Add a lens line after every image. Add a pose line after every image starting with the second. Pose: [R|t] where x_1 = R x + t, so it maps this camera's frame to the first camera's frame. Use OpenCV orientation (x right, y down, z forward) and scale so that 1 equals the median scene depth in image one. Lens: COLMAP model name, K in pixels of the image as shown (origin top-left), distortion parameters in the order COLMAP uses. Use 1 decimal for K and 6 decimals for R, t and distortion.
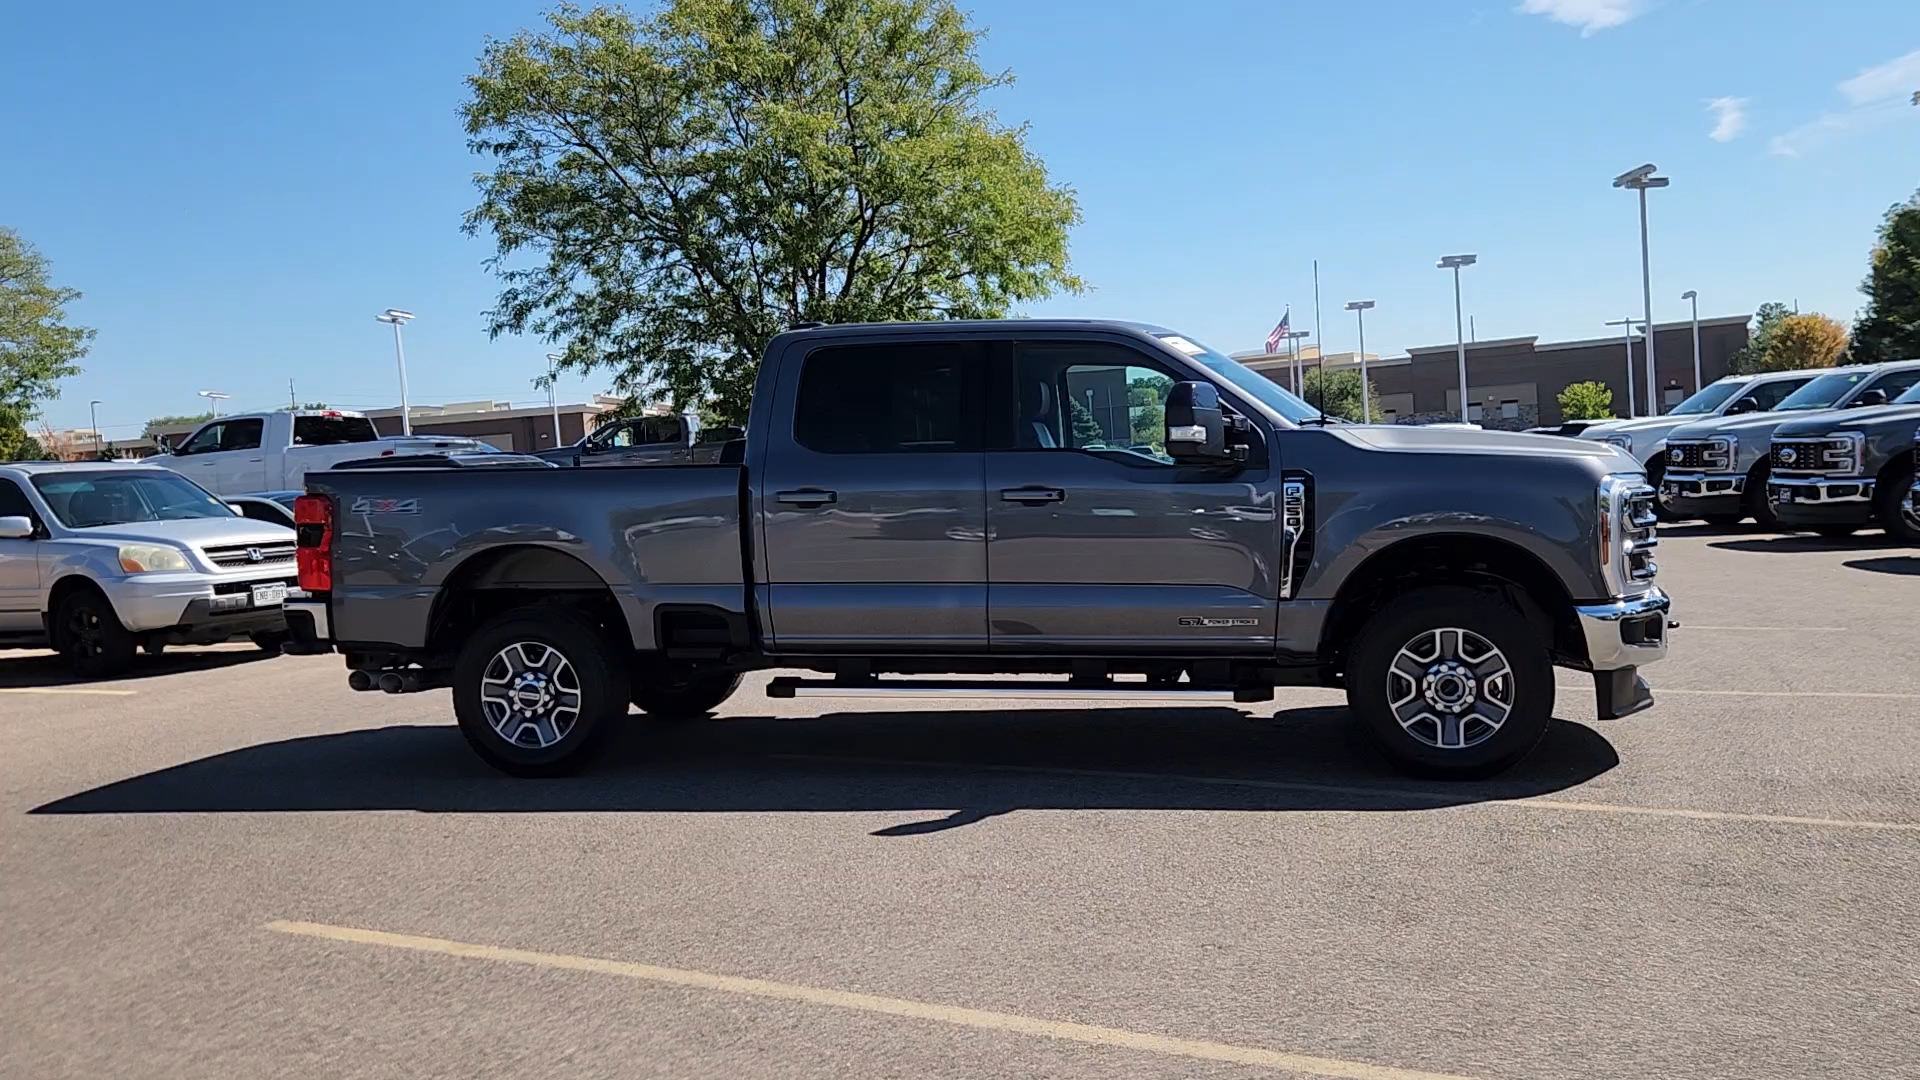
lens RADIAL K [[1624.8, 0, 947.4], [0, 1624.8, 548.0], [0, 0, 1]] dist [0.033073, -0.027358]
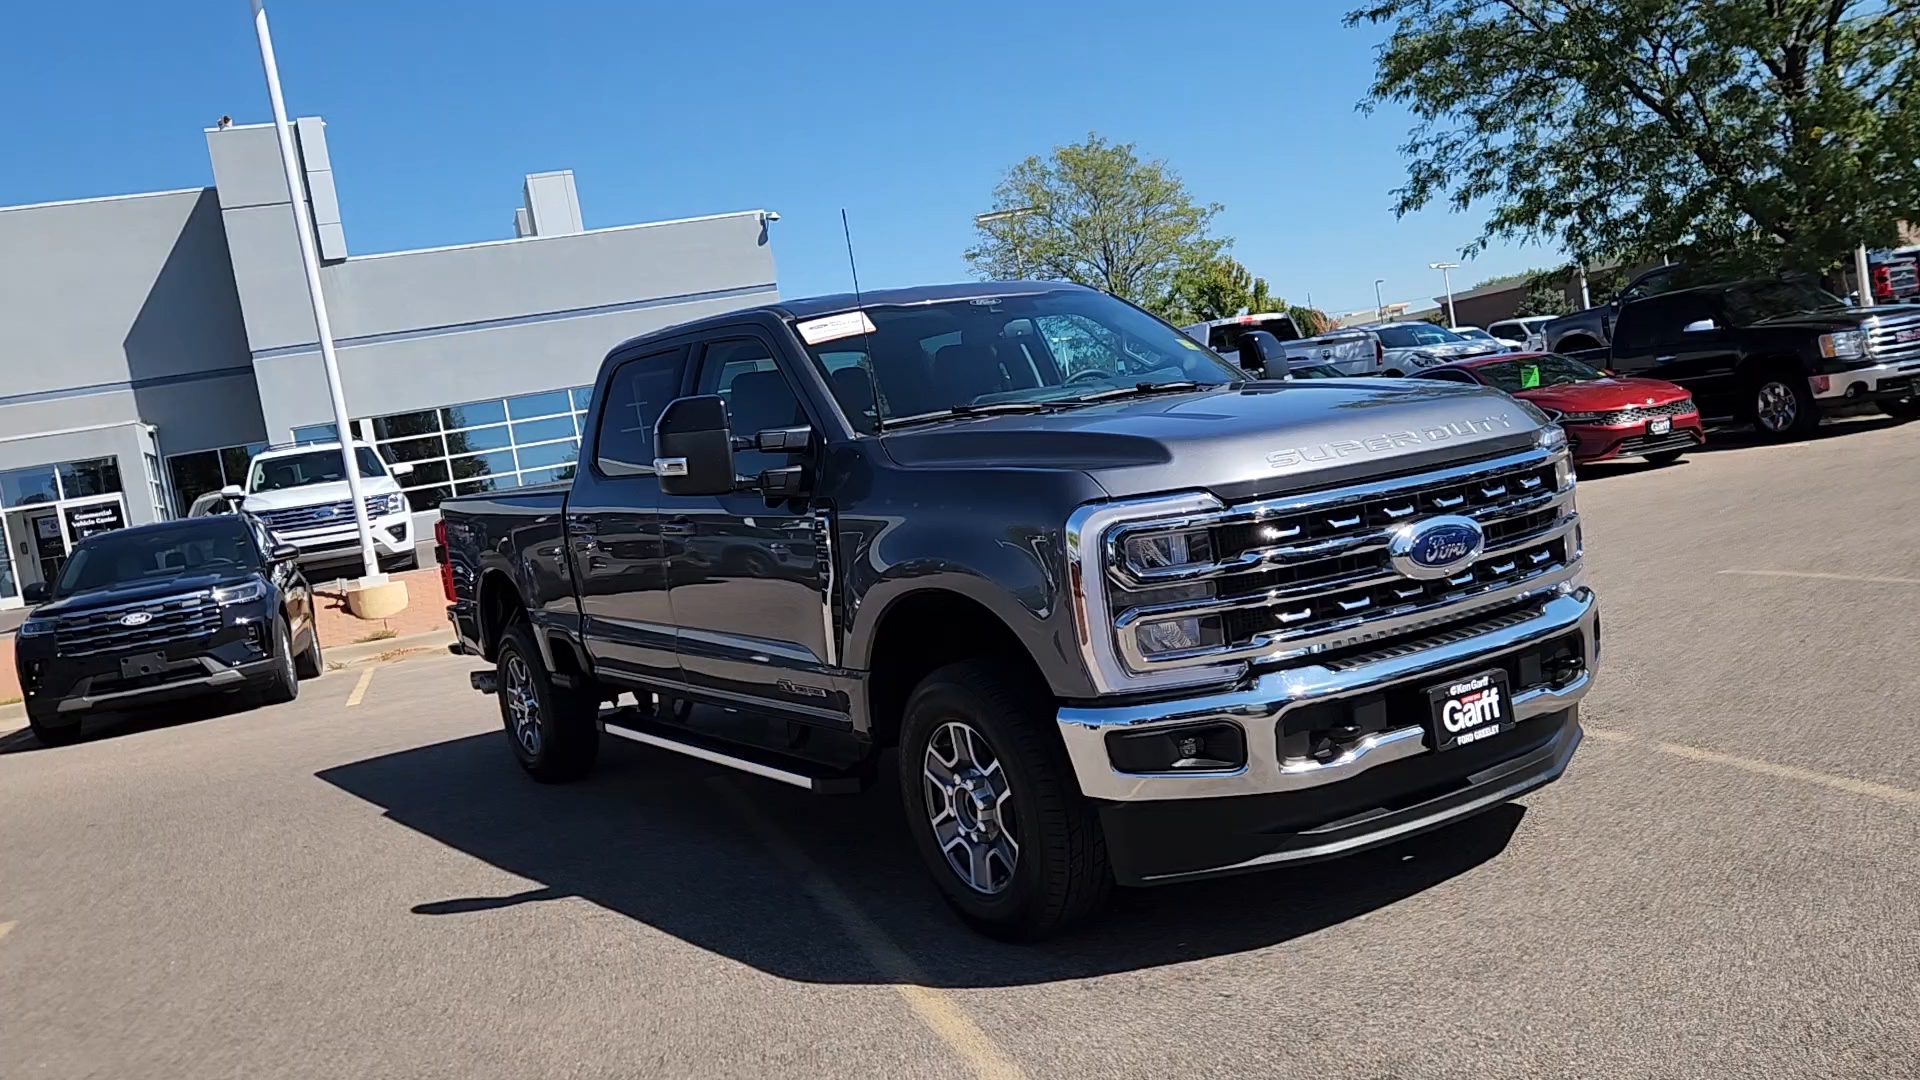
lens RADIAL K [[1624.8, 0, 943.8], [0, 1624.8, 553.4], [0, 0, 1]] dist [0.033073, -0.027358]
pose [[0.701679, -0.003583, -0.712484, 0.704107], [0.073423, 0.995027, 0.067306, -0.061799], [0.708700, -0.099540, 0.698453, 0.455528]]
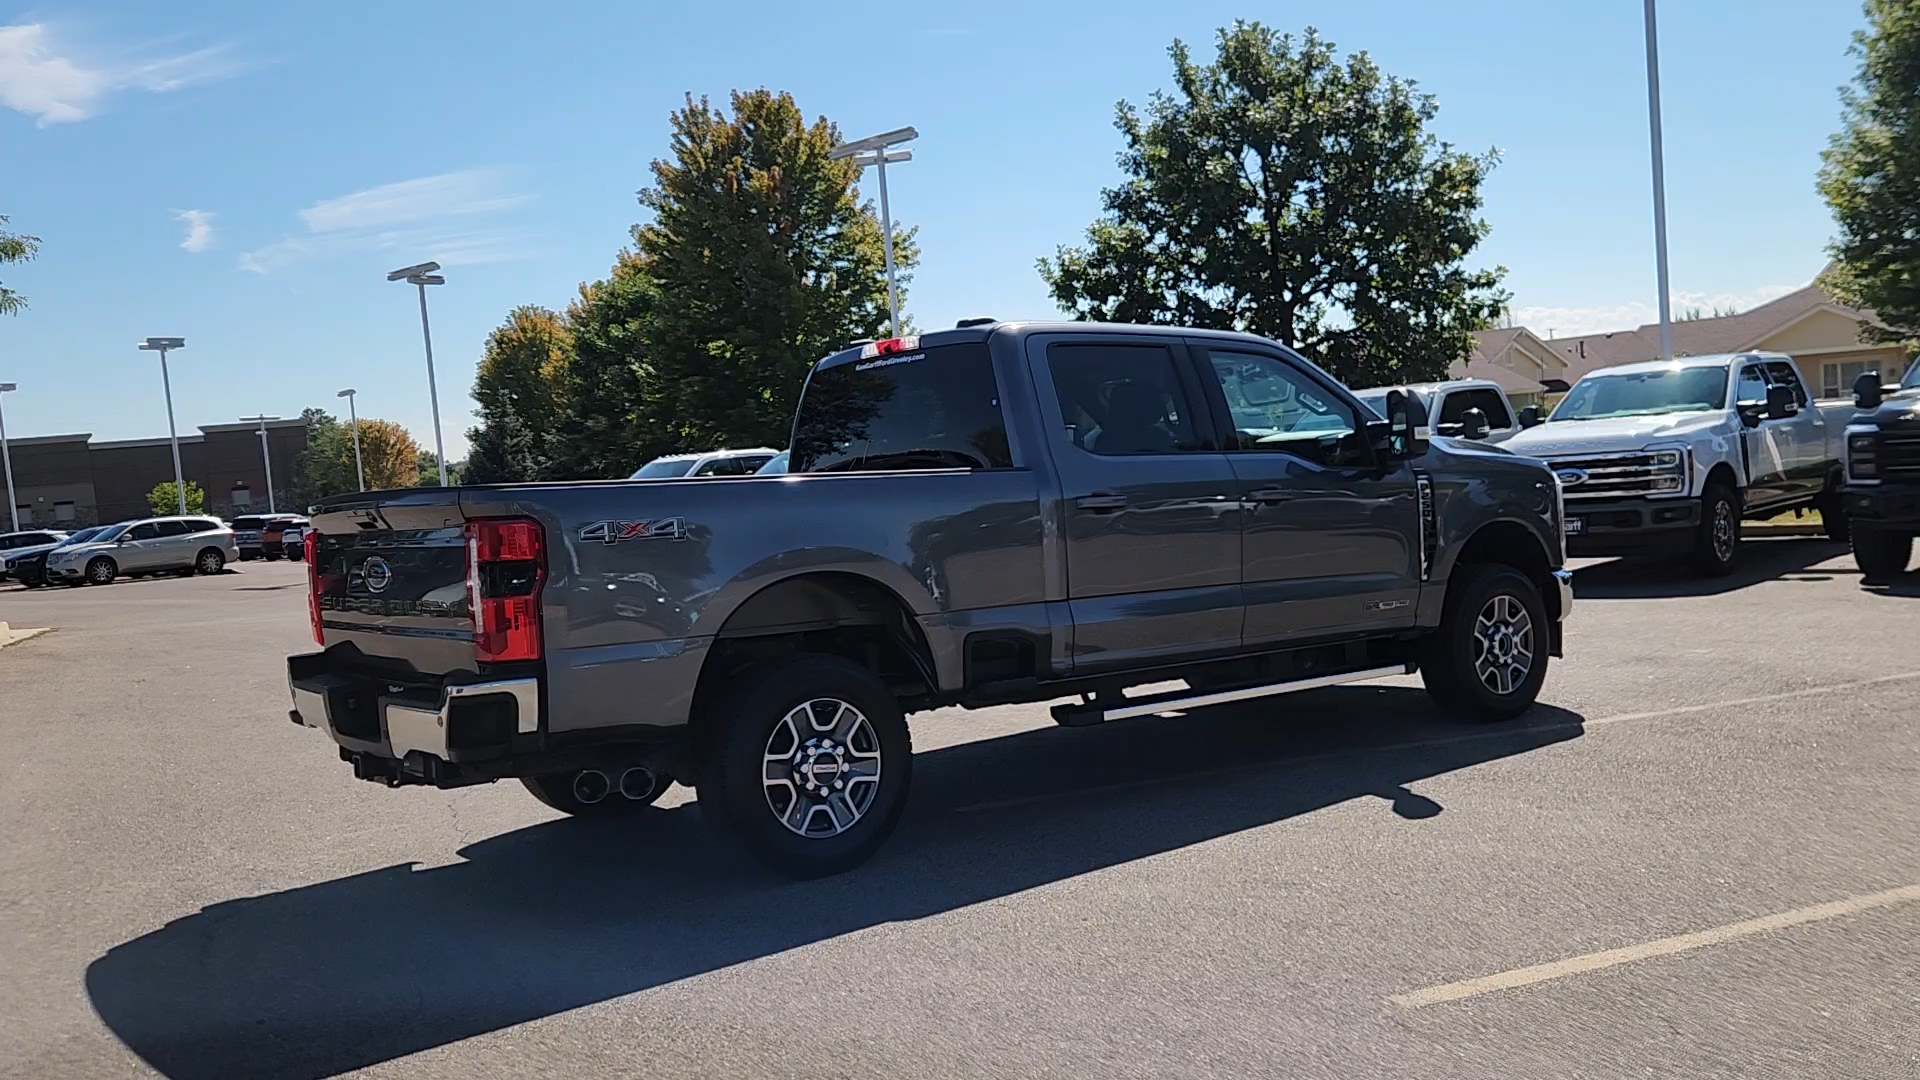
lens RADIAL K [[1624.8, 0, 951.7], [0, 1624.8, 540.3], [0, 0, 1]] dist [0.033073, -0.027358]
pose [[0.651157, -0.026172, 0.758492, -0.797014], [0.077788, 0.996443, -0.032397, 0.012817], [-0.754946, 0.080097, 0.650877, 0.444425]]
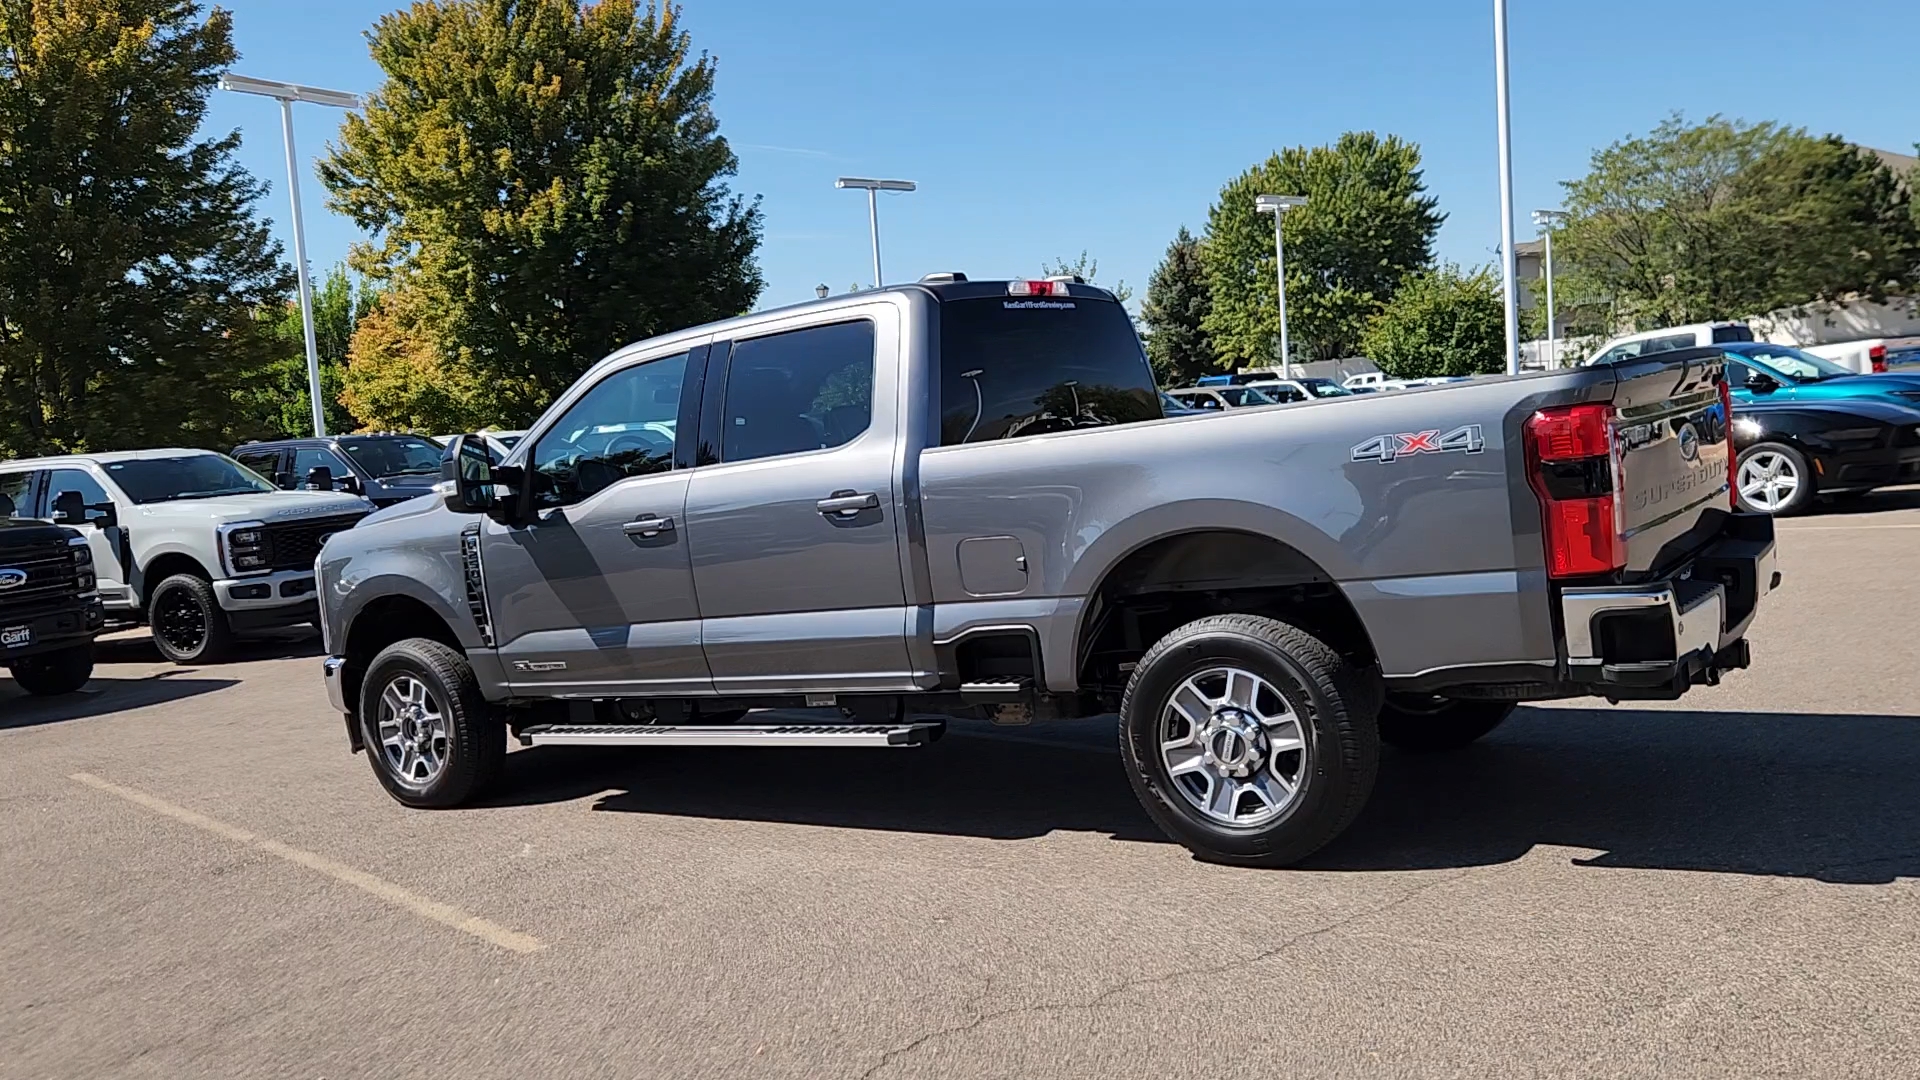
lens RADIAL K [[1624.8, 0, 942.8], [0, 1624.8, 549.3], [0, 0, 1]] dist [0.033073, -0.027358]
pose [[-0.910262, 0.111308, 0.398790, -0.372845], [0.164158, 0.981269, 0.100816, -0.093837], [-0.380099, 0.157233, -0.911484, 1.900785]]
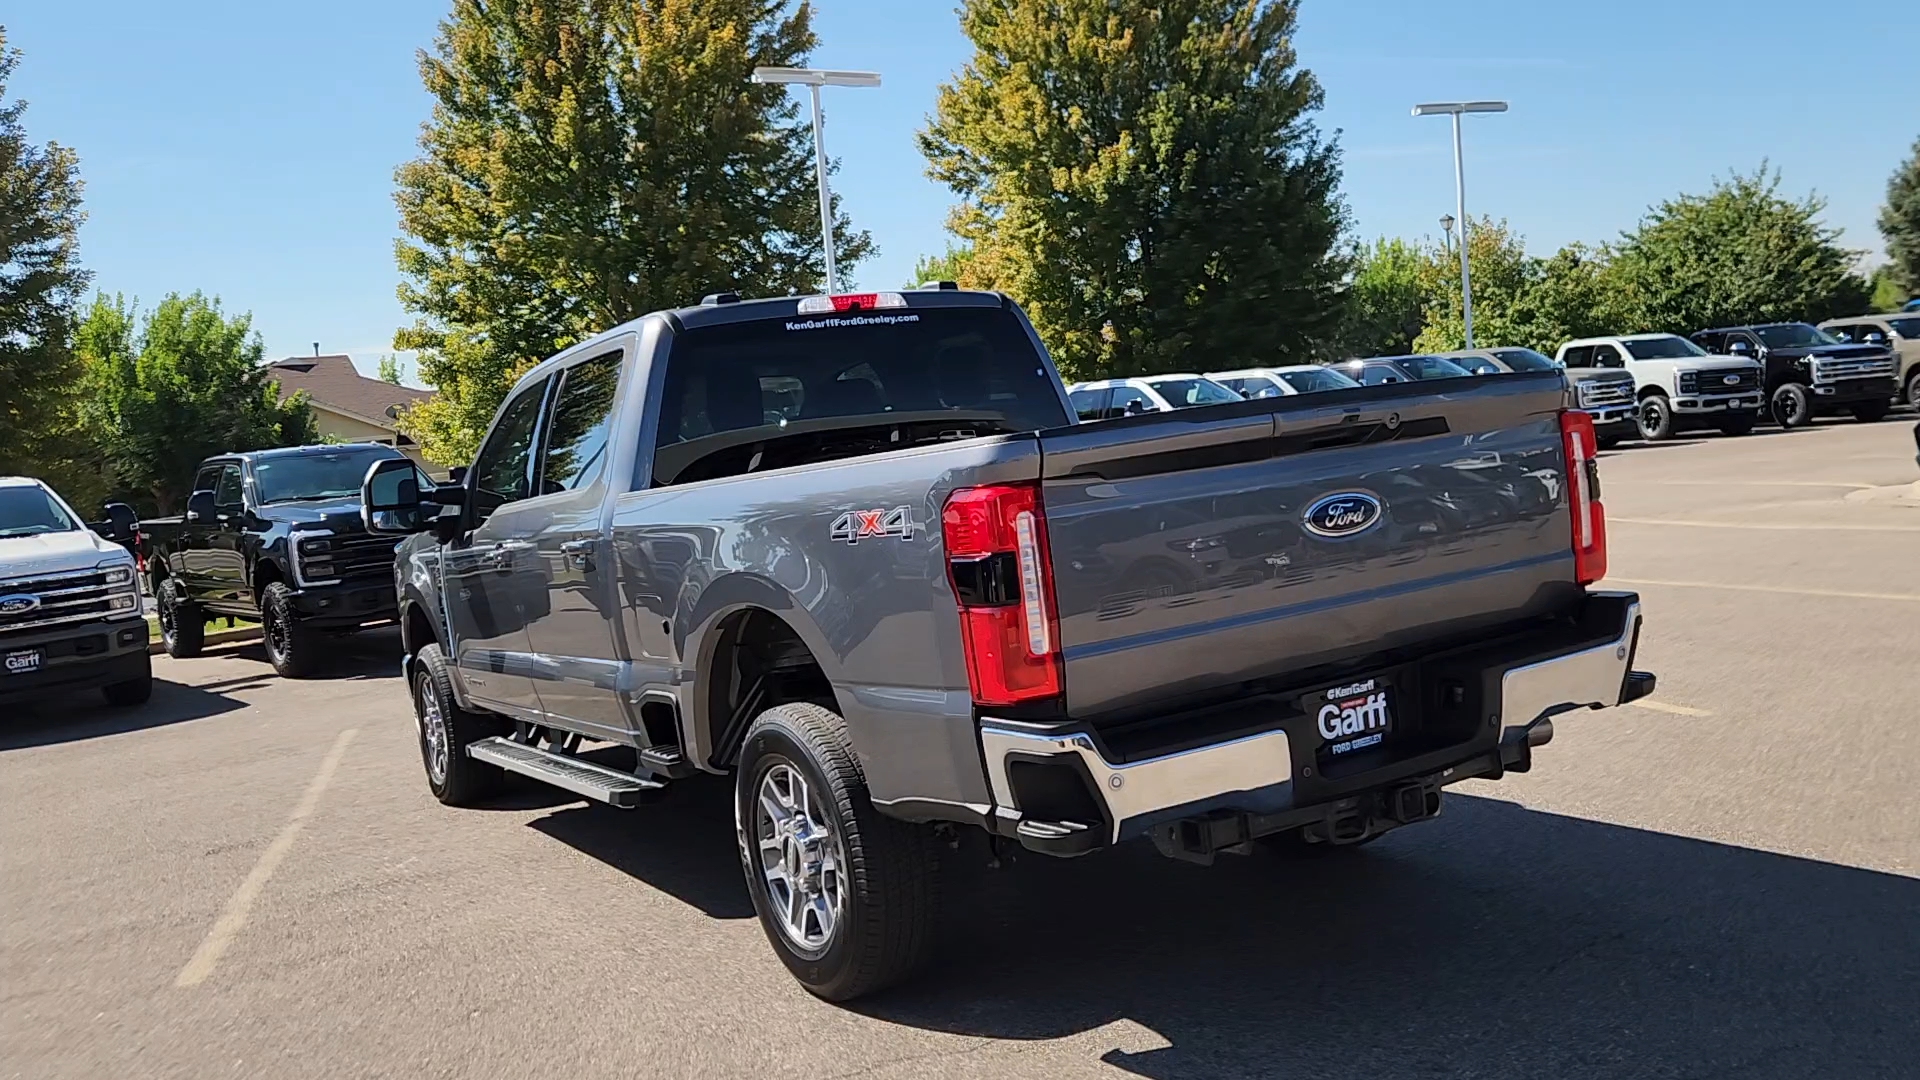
lens RADIAL K [[1624.8, 0, 944.3], [0, 1624.8, 542.9], [0, 0, 1]] dist [0.033073, -0.027358]
pose [[-0.667399, 0.076416, 0.740769, -0.681088], [0.180596, 0.981636, 0.061445, -0.062369], [-0.722471, 0.174788, -0.668944, 1.584070]]
